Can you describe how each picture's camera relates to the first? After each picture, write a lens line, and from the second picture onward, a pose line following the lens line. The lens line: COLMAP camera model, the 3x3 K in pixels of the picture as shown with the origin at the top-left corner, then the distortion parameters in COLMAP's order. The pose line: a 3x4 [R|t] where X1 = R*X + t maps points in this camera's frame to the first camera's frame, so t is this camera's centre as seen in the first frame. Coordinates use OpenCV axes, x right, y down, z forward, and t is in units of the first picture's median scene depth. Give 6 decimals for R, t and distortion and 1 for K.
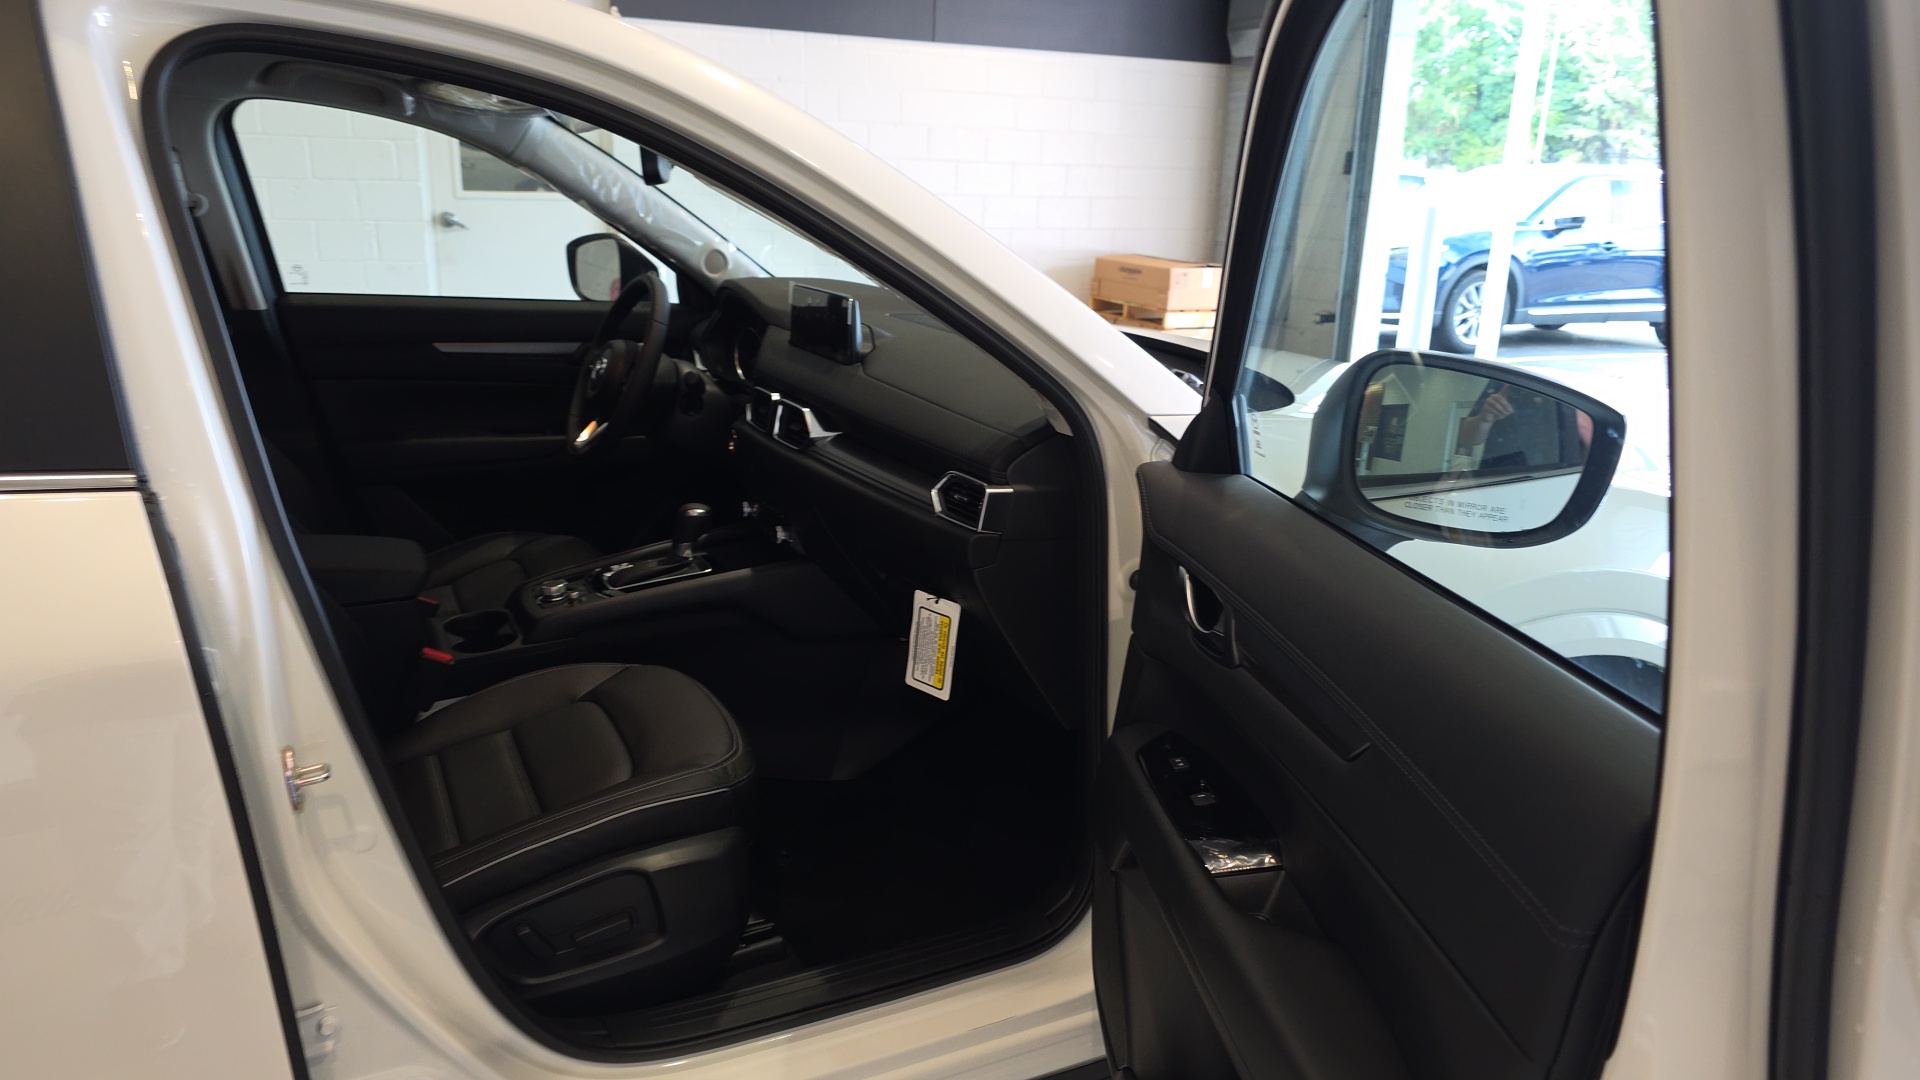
lens RADIAL K [[1288.3, 0, 966.8], [0, 1288.3, 540.0], [0, 0, 1]] dist [0.060096, -0.049397]
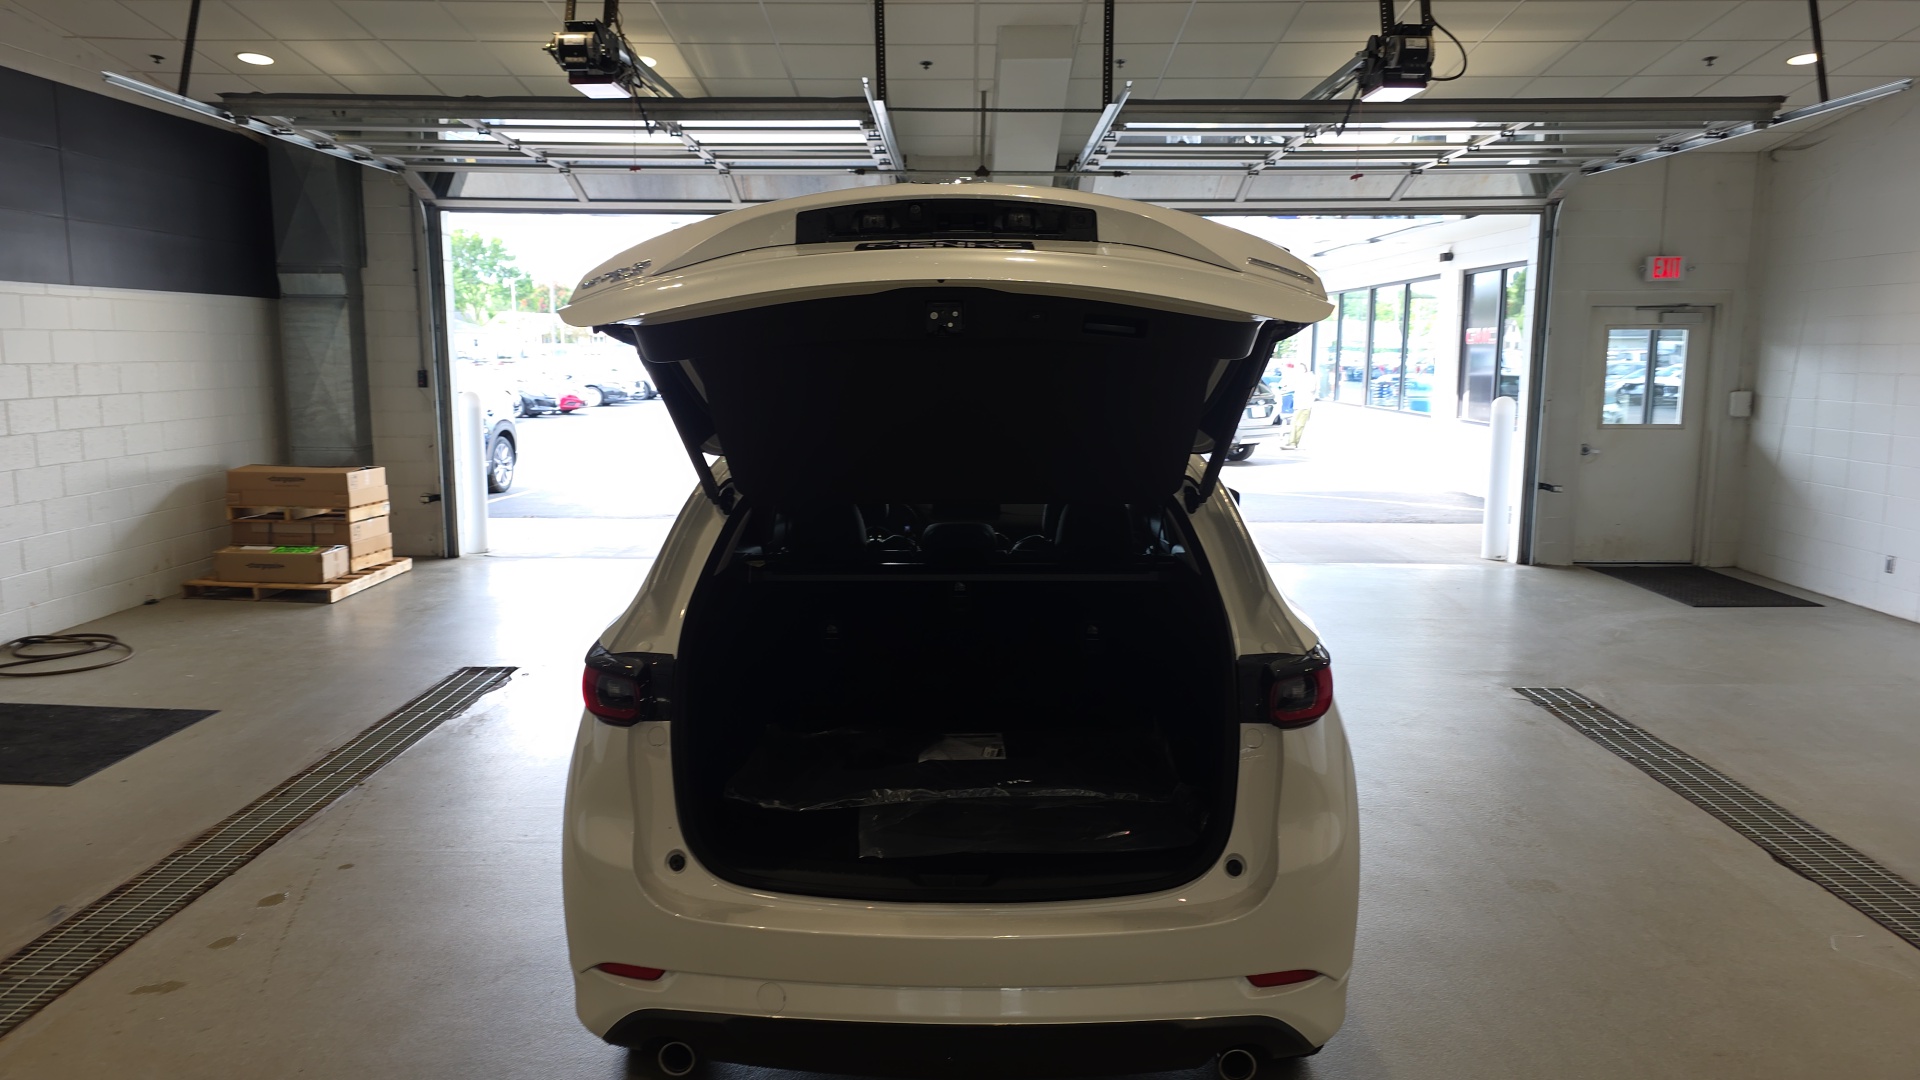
lens RADIAL K [[1288.3, 0, 940.5], [0, 1288.3, 529.7], [0, 0, 1]] dist [0.060096, -0.049397]
pose [[0.492423, -0.150363, 0.857269, -0.585786], [0.253537, 0.967028, 0.023980, -0.048809], [-0.832609, 0.205541, 0.514310, -0.053694]]
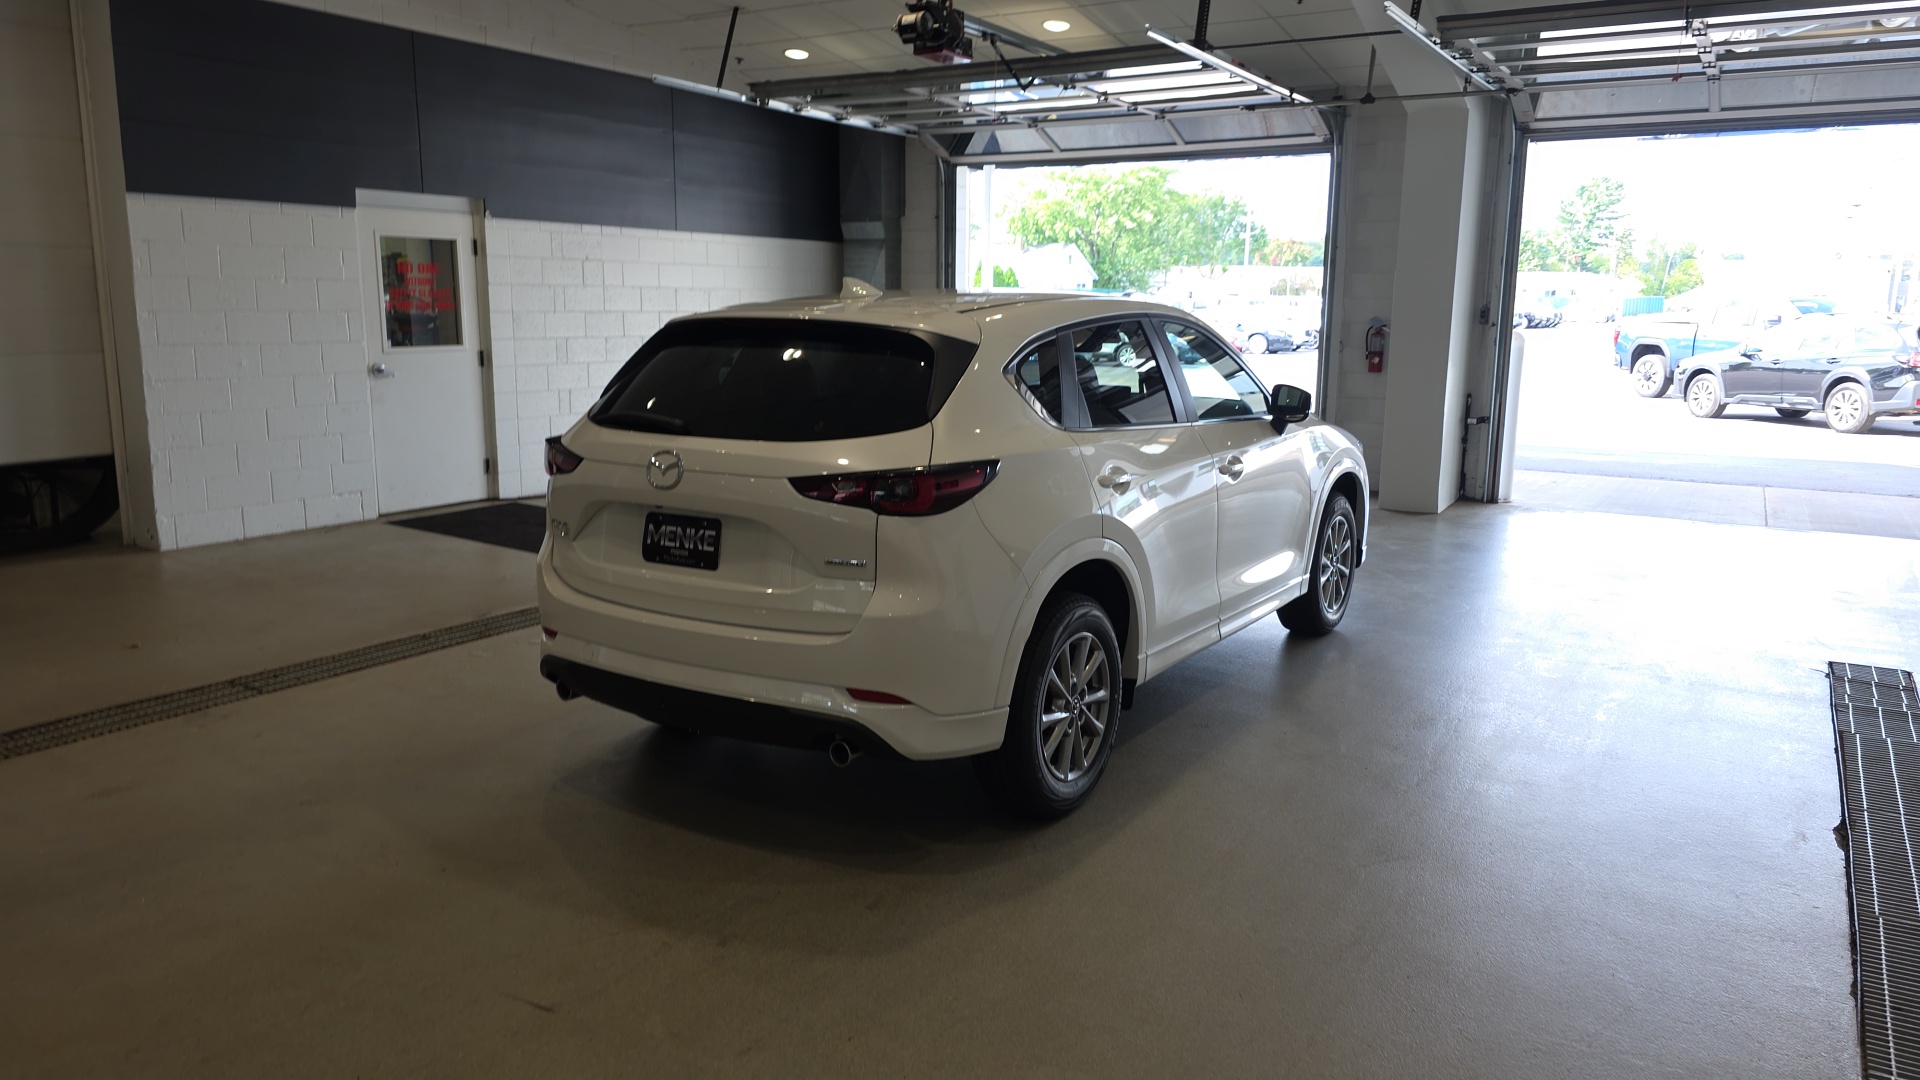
lens RADIAL K [[1288.3, 0, 970.2], [0, 1288.3, 519.6], [0, 0, 1]] dist [0.060096, -0.049397]
pose [[0.865443, -0.105360, 0.489803, -0.462980], [0.153381, 0.986415, -0.058827, 0.058246], [-0.476951, 0.126038, 0.869846, -0.335445]]
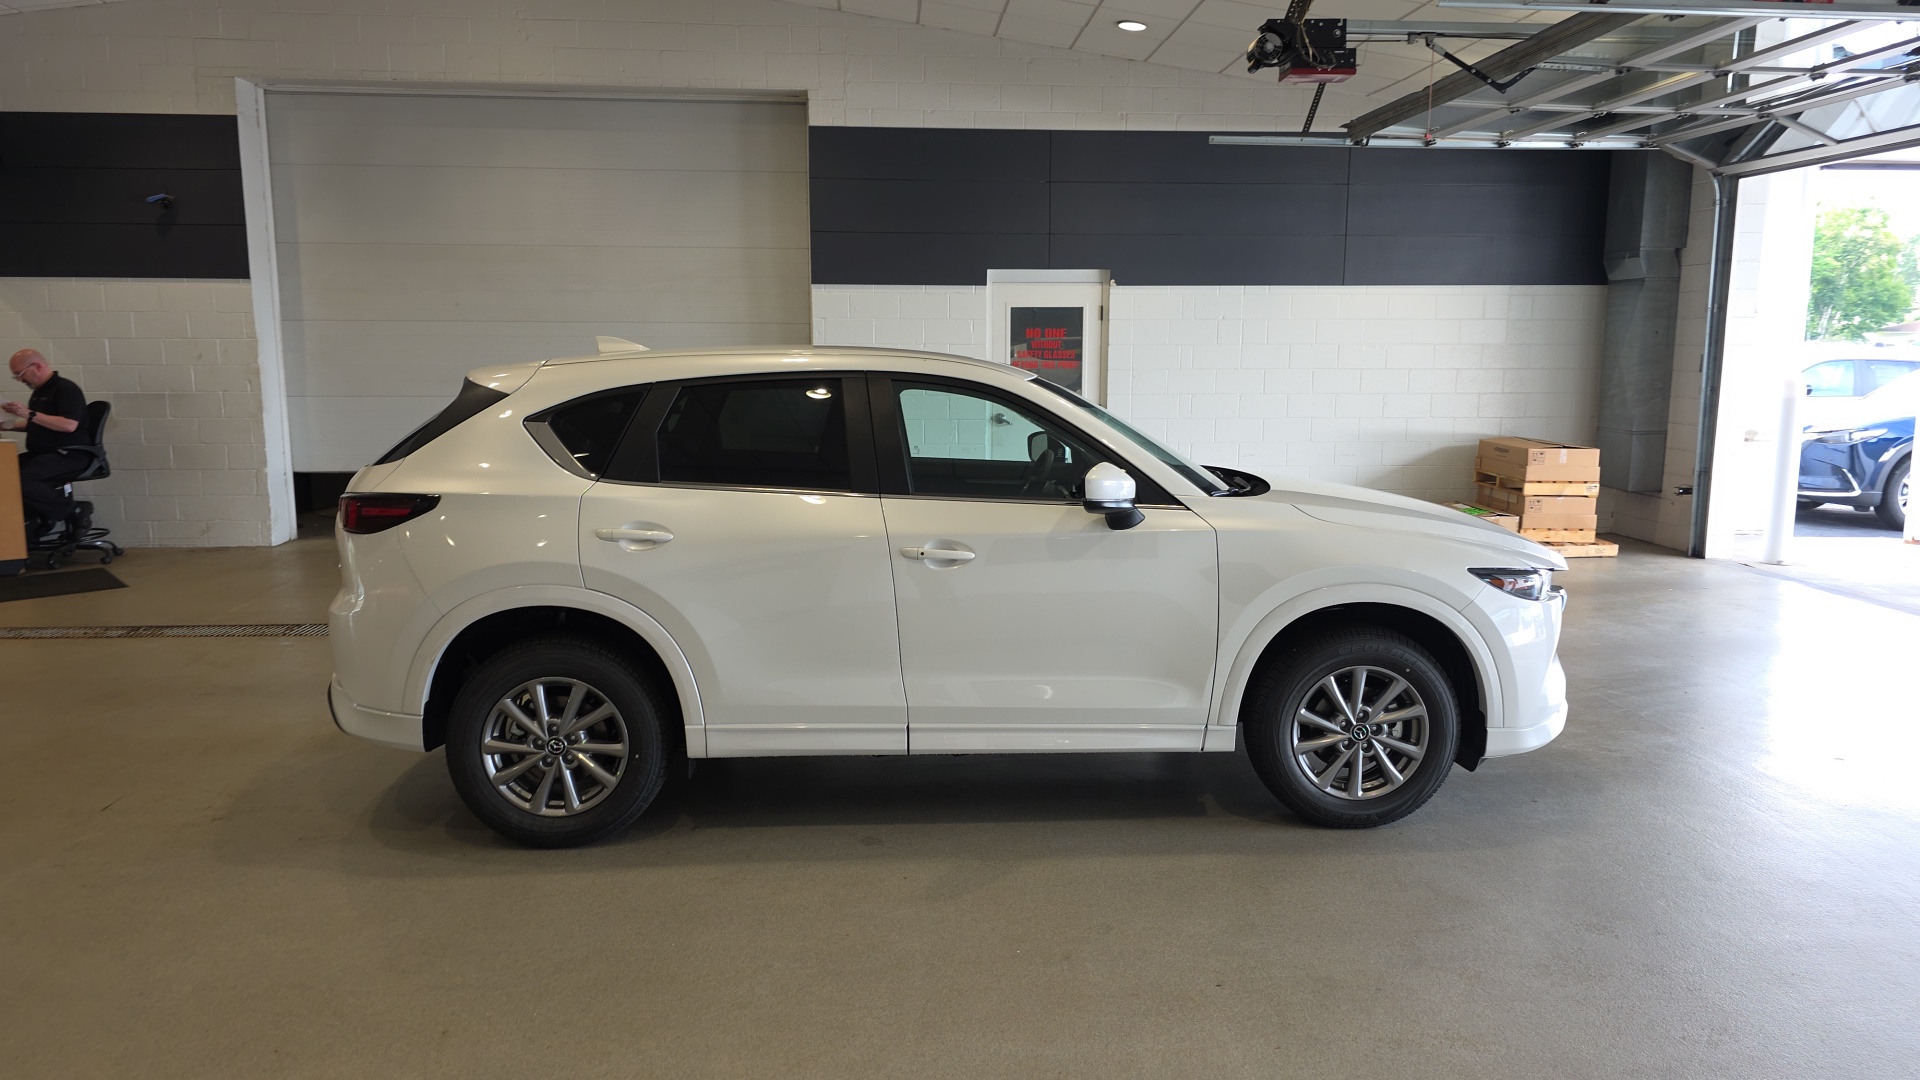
lens RADIAL K [[1288.3, 0, 984.3], [0, 1288.3, 541.6], [0, 0, 1]] dist [0.060096, -0.049397]
pose [[0.919291, 0.030204, -0.392419, 0.164835], [-0.083399, 0.989359, -0.119221, 0.072218], [0.384642, 0.142326, 0.912027, -0.333684]]
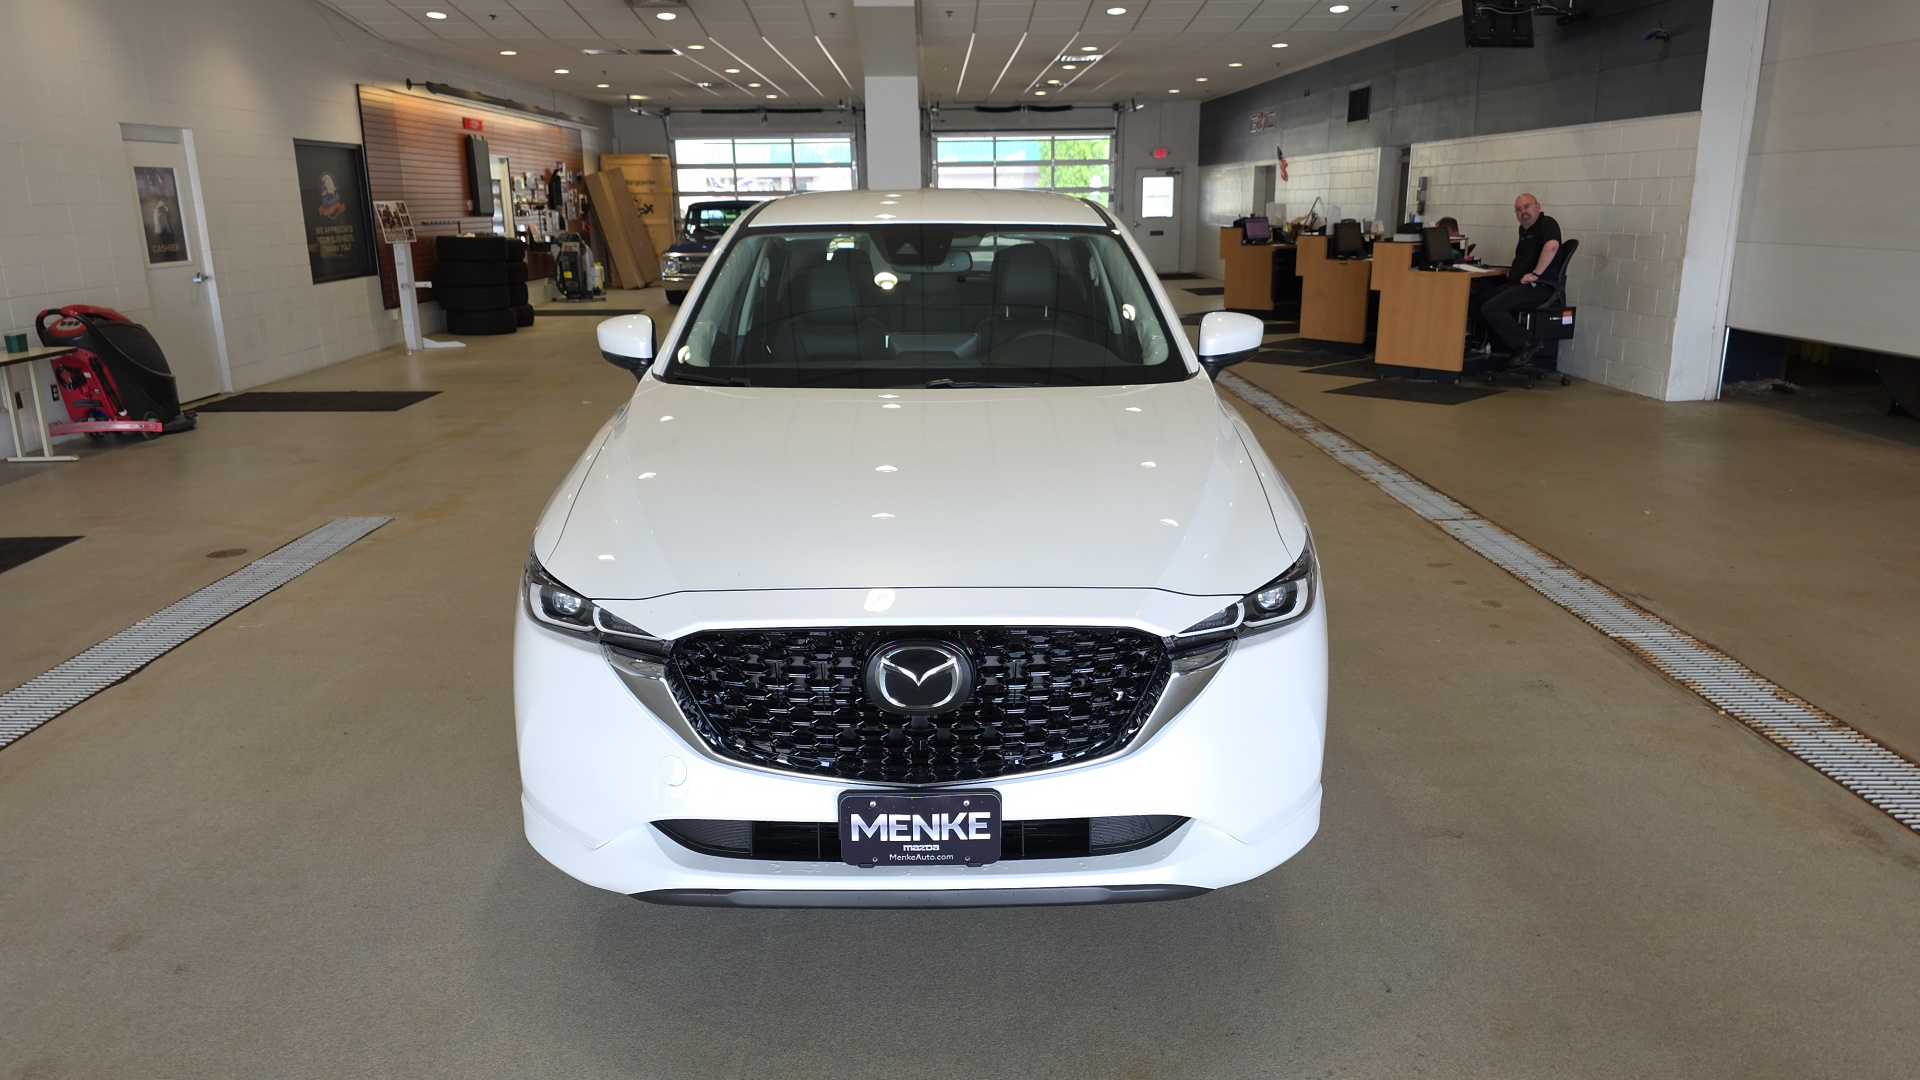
lens RADIAL K [[1288.3, 0, 967.3], [0, 1288.3, 543.5], [0, 0, 1]] dist [0.060096, -0.049397]
pose [[-0.433074, 0.207219, -0.877216, 0.401718], [-0.252087, 0.906534, 0.338598, -0.143503], [0.865390, 0.367772, -0.340359, 0.457767]]
